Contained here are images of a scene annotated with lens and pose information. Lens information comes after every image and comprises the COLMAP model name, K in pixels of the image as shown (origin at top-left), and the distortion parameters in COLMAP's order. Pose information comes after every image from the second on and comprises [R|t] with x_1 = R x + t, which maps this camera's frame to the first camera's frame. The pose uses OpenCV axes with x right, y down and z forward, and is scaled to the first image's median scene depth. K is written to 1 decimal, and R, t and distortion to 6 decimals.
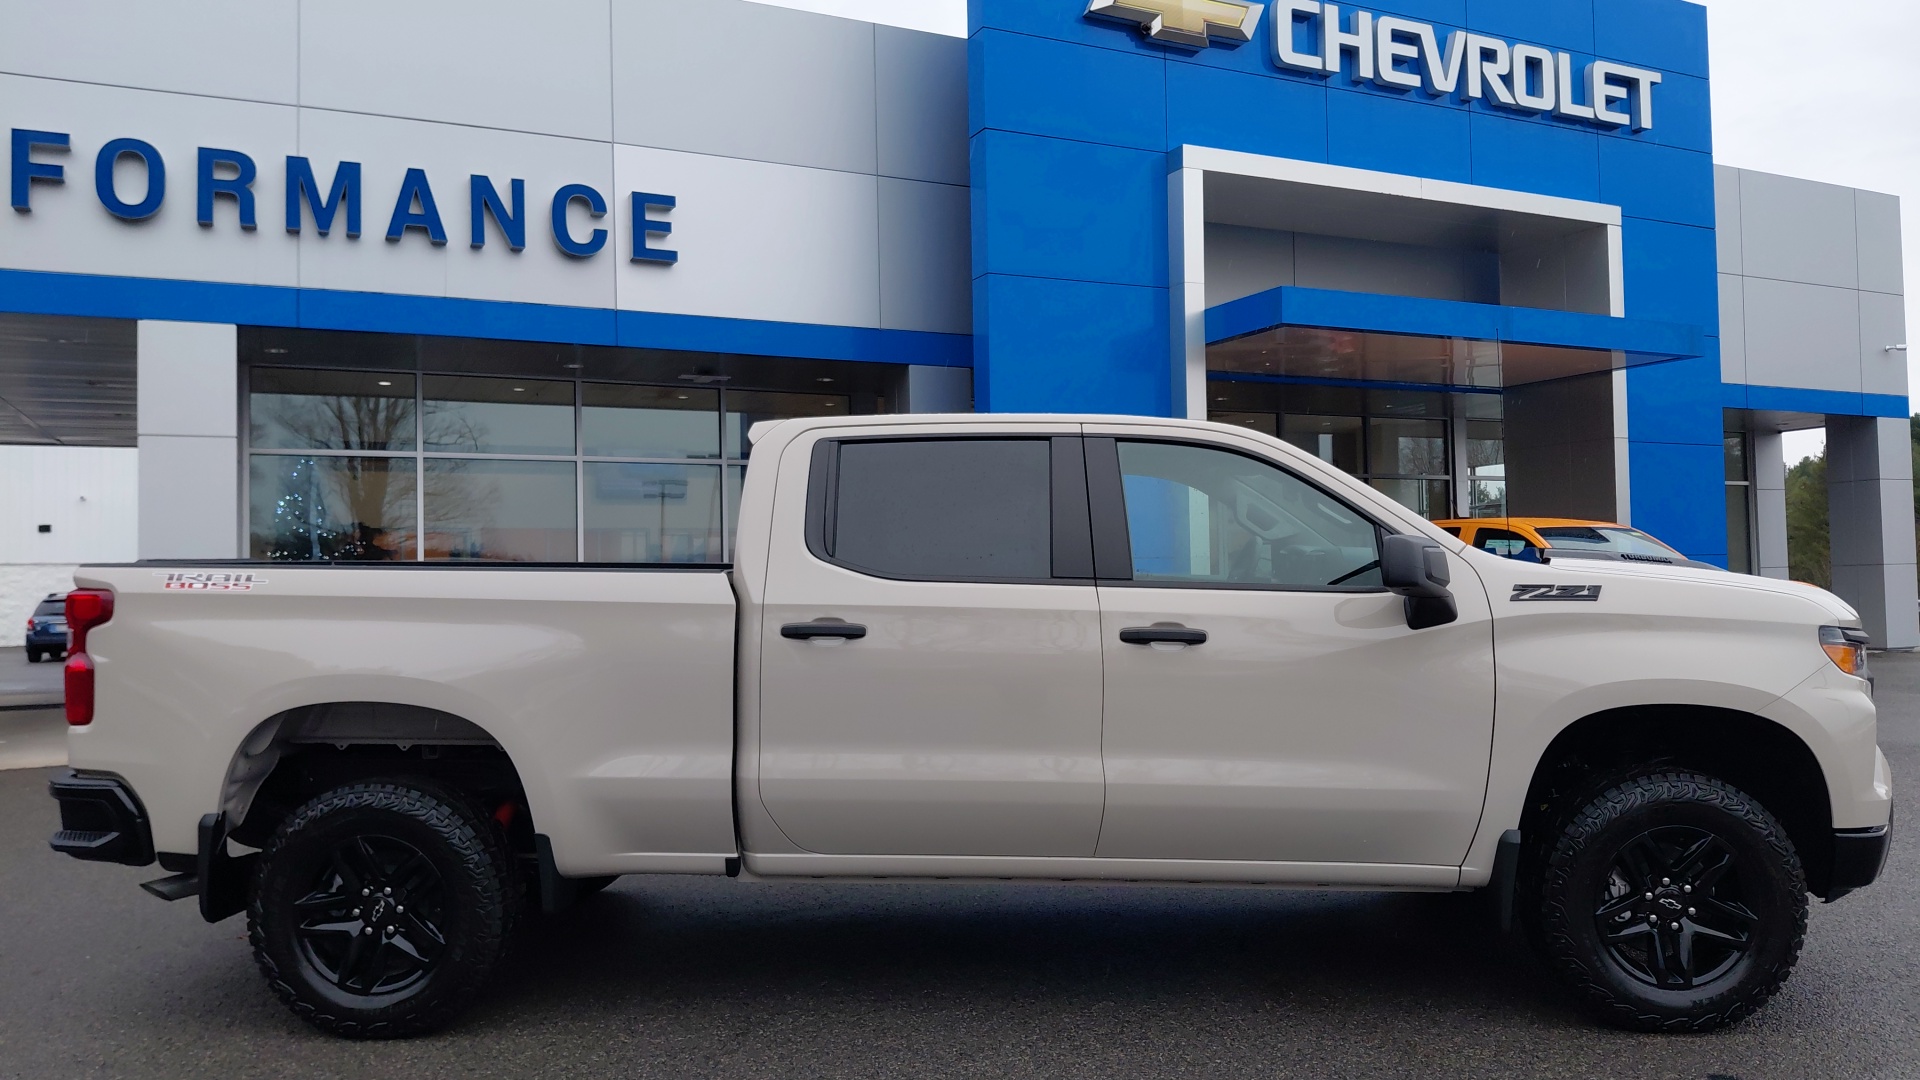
lens RADIAL K [[1375.6, 0, 977.4], [0, 1375.6, 539.9], [0, 0, 1]] dist [0.085554, -0.153488]
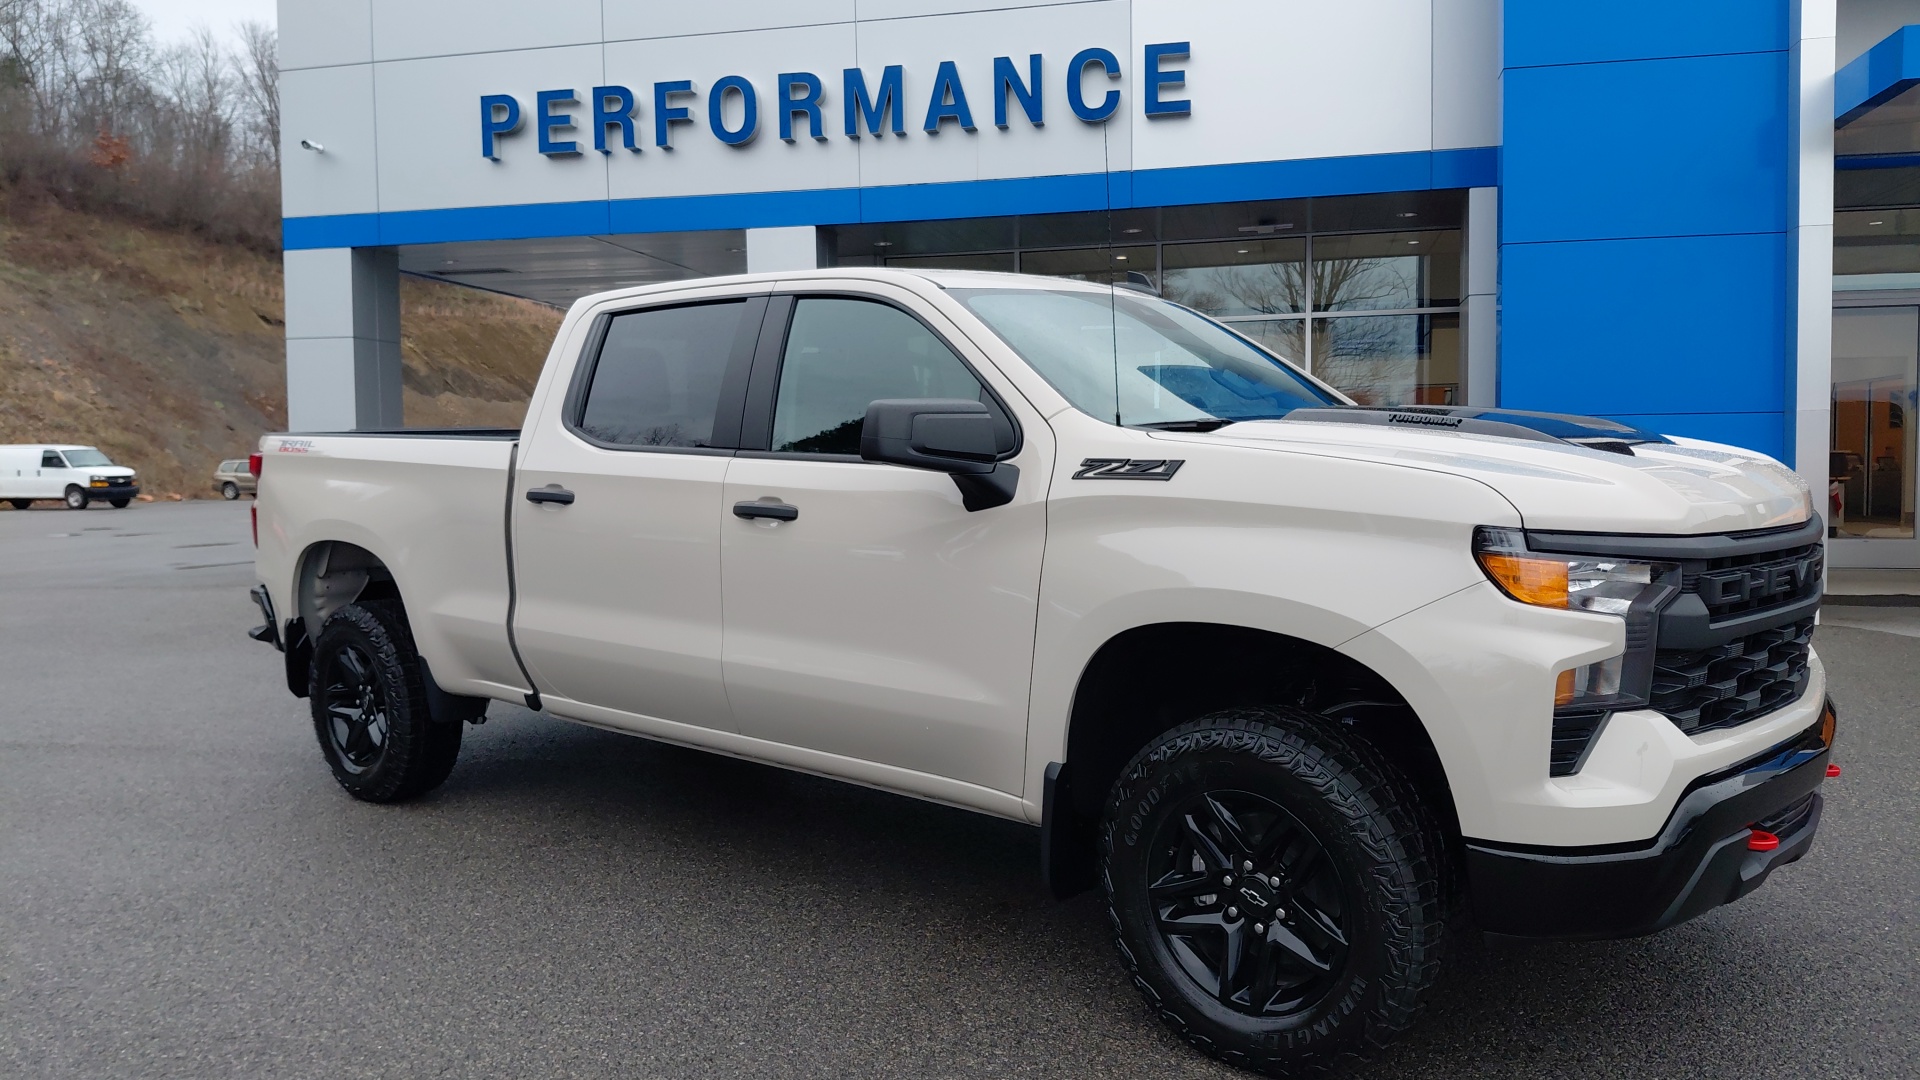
lens RADIAL K [[1375.6, 0, 977.4], [0, 1375.6, 539.9], [0, 0, 1]] dist [0.085554, -0.153488]
pose [[0.789380, 0.044348, -0.612301, 0.330105], [0.019582, 0.995061, 0.097315, 0.000613], [0.613592, -0.088809, 0.784613, 0.143669]]
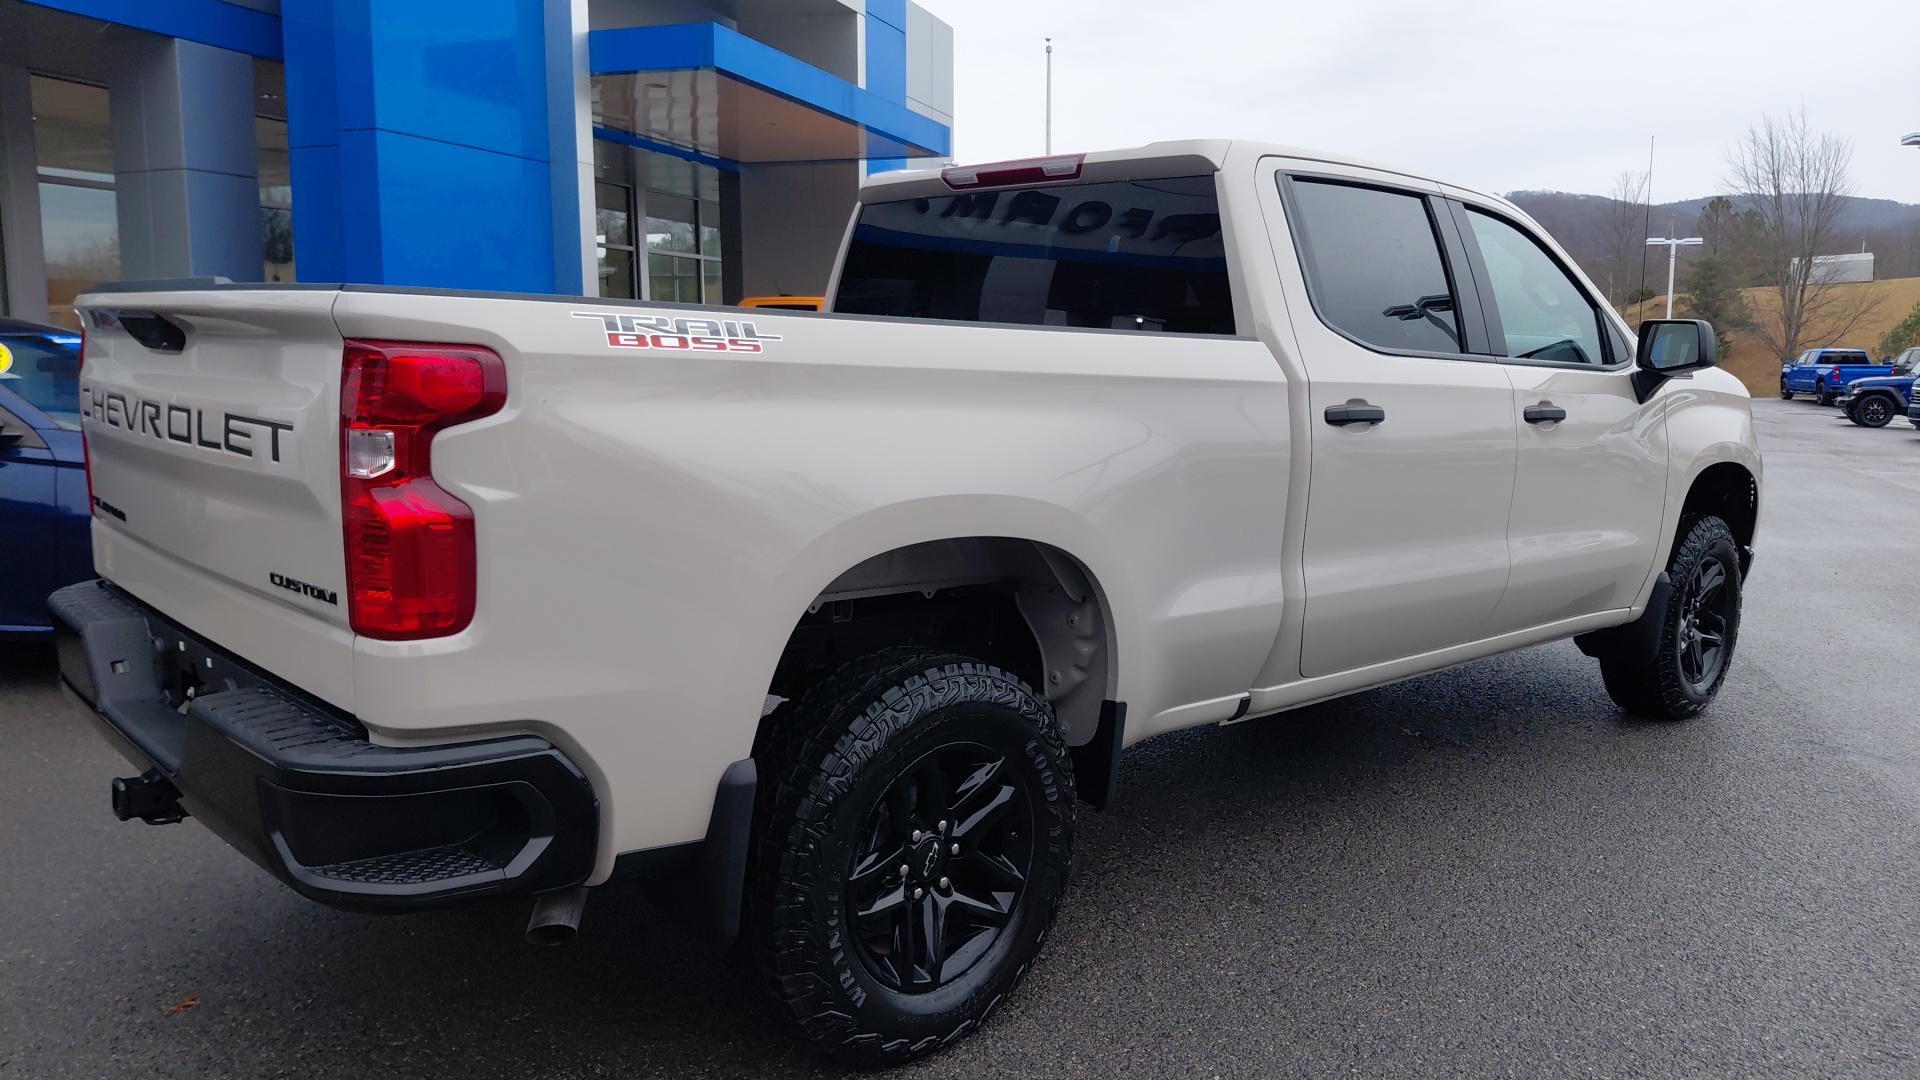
lens RADIAL K [[1375.6, 0, 977.4], [0, 1375.6, 539.9], [0, 0, 1]] dist [0.085554, -0.153488]
pose [[0.721385, -0.076104, 0.688340, -0.345737], [-0.036262, 0.988429, 0.147285, 0.010656], [-0.691584, -0.131210, 0.710278, 0.226667]]
